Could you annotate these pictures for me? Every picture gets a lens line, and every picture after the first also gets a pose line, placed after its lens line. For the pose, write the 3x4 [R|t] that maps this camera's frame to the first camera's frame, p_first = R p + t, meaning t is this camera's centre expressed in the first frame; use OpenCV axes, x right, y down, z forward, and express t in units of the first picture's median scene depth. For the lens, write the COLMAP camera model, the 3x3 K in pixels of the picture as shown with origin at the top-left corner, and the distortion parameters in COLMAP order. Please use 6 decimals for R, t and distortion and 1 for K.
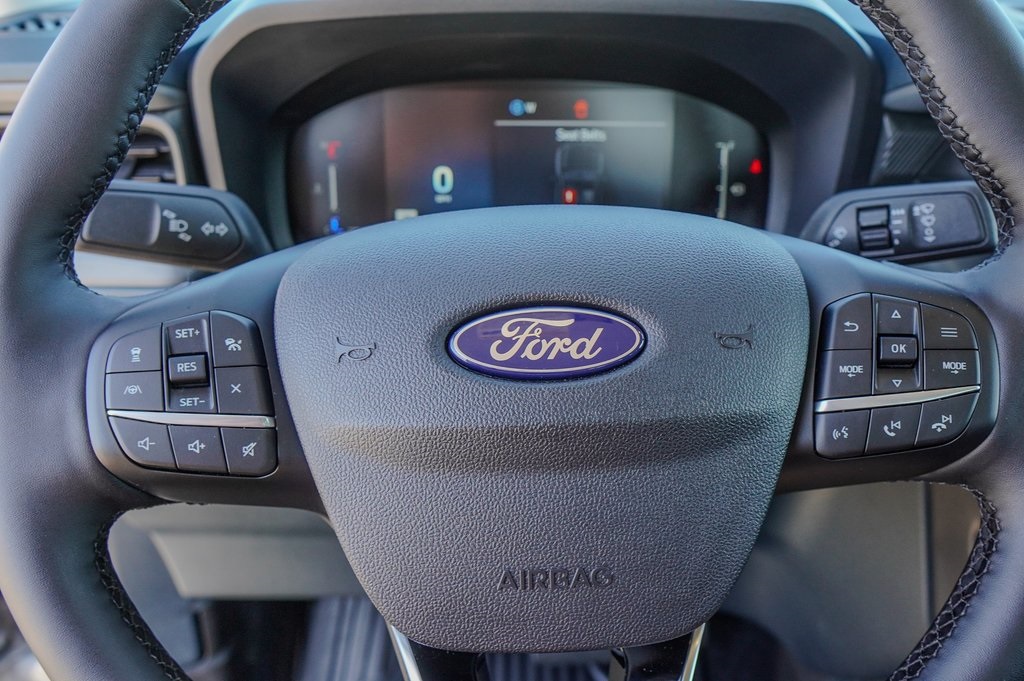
lens RADIAL K [[818.5, 0, 512.0], [0, 818.5, 340.5], [0, 0, 1]] dist [-0.113199, 0.070030]
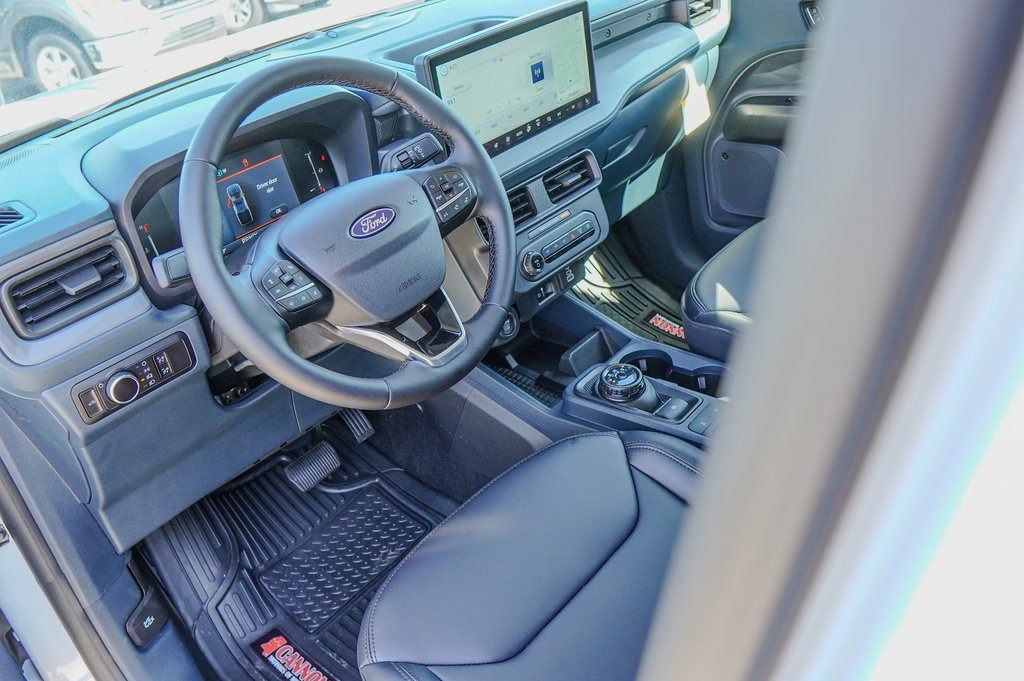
lens RADIAL K [[818.5, 0, 512.0], [0, 818.5, 340.5], [0, 0, 1]] dist [-0.113199, 0.070030]
pose [[0.648524, -0.475566, 0.594351, -1.747789], [0.451870, 0.868874, 0.202168, 0.003927], [-0.612560, 0.137459, 0.778380, -1.833433]]
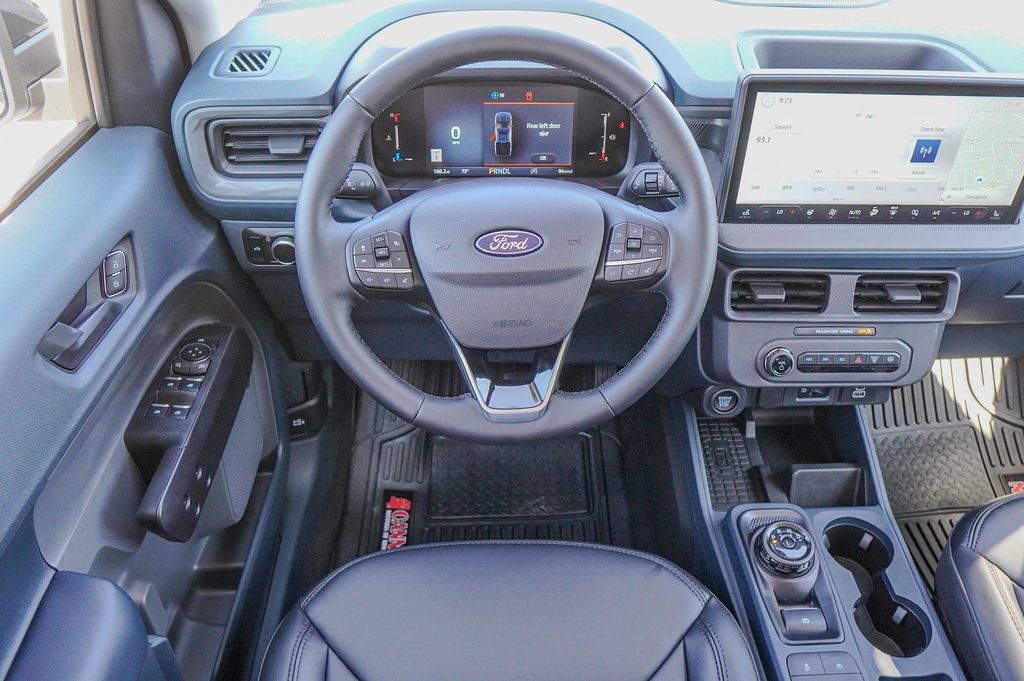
lens RADIAL K [[818.5, 0, 512.0], [0, 818.5, 340.5], [0, 0, 1]] dist [-0.113199, 0.070030]
pose [[0.999340, -0.011157, 0.034584, -0.049196], [0.002938, 0.973391, 0.229131, -0.313362], [-0.036220, -0.228878, 0.972781, -1.832802]]
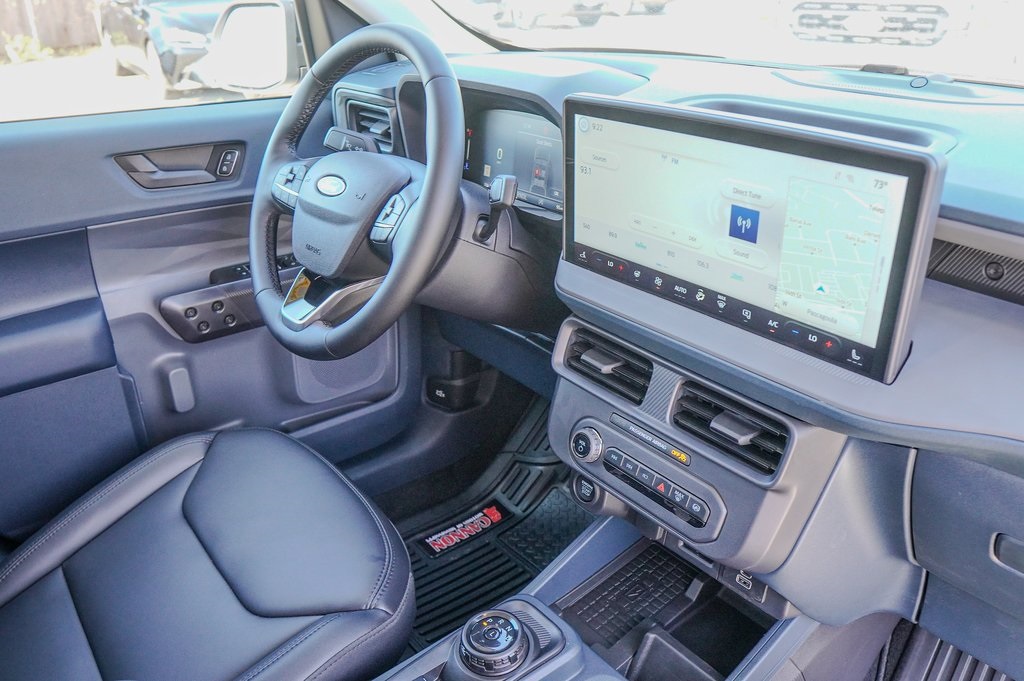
lens RADIAL K [[773.8, 0, 512.0], [0, 773.8, 340.5], [0, 0, 1]] dist [-0.103278, 0.003238]
pose [[0.631992, 0.330074, -0.701169, 3.004653], [-0.306089, 0.937517, 0.165444, -0.156565], [0.711966, 0.110061, 0.693535, -0.671422]]
